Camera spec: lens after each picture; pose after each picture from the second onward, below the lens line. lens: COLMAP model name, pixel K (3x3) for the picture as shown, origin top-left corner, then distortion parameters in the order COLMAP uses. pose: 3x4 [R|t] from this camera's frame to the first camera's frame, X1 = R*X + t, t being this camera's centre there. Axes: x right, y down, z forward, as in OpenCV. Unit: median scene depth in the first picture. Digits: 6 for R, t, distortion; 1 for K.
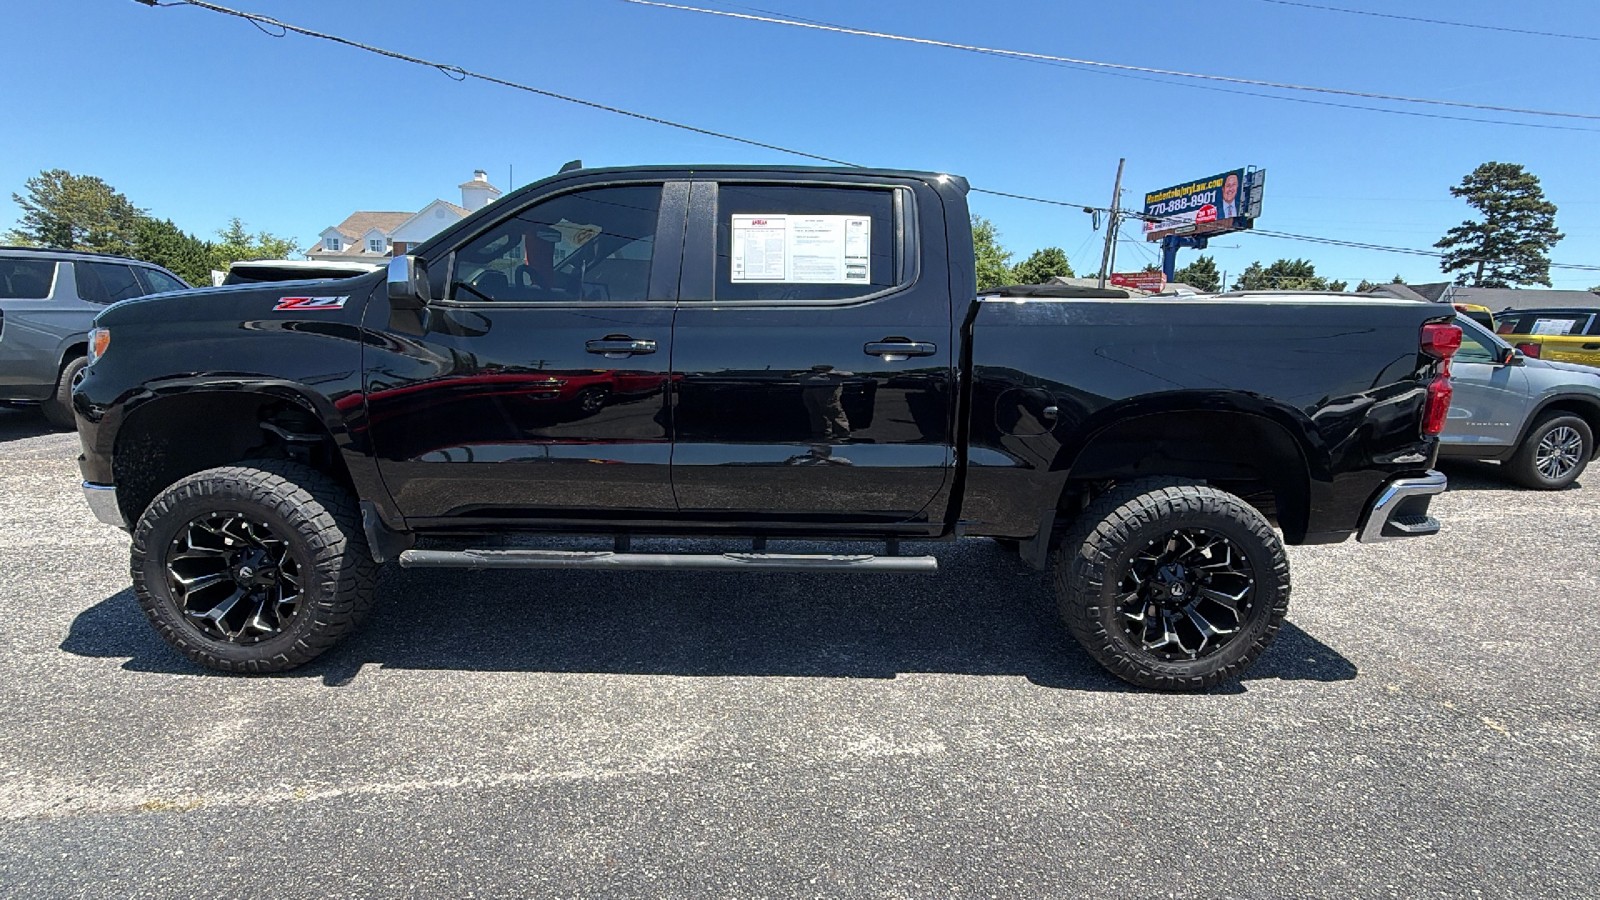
lens RADIAL K [[748.1, 0, 797.8], [0, 748.1, 455.5], [0, 0, 1]] dist [-0.000234, -0.000371]
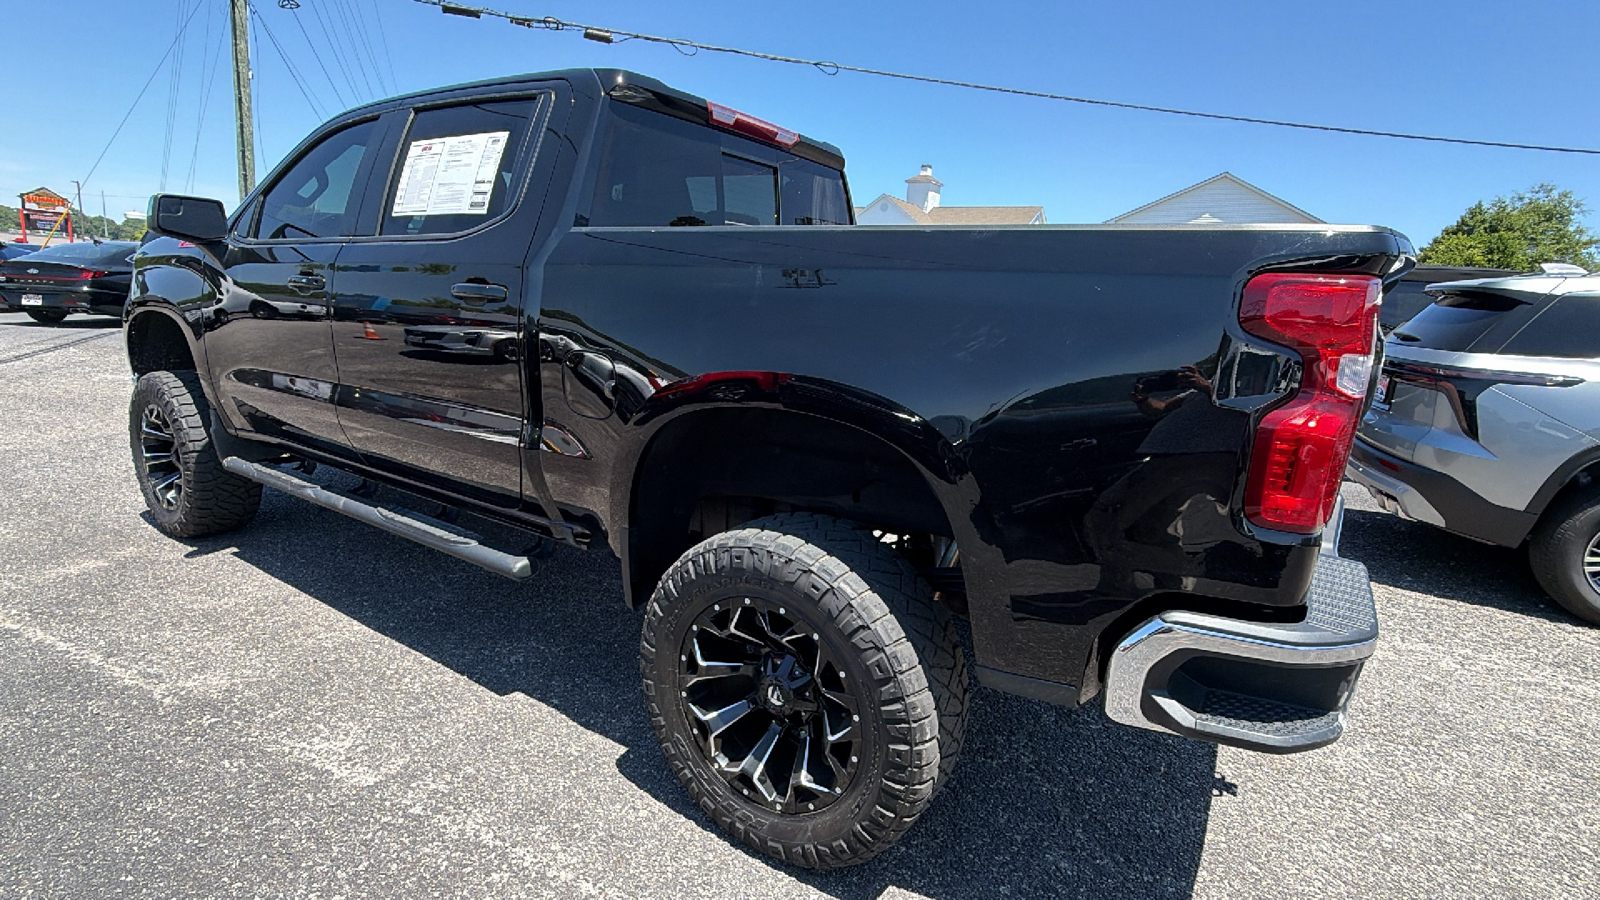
lens RADIAL K [[748.1, 0, 797.8], [0, 748.1, 455.5], [0, 0, 1]] dist [-0.000234, -0.000371]
pose [[0.839526, 0.142323, -0.524348, 0.838768], [-0.137067, 0.989345, 0.049081, -0.053080], [0.525747, 0.030666, 0.850088, 0.482071]]
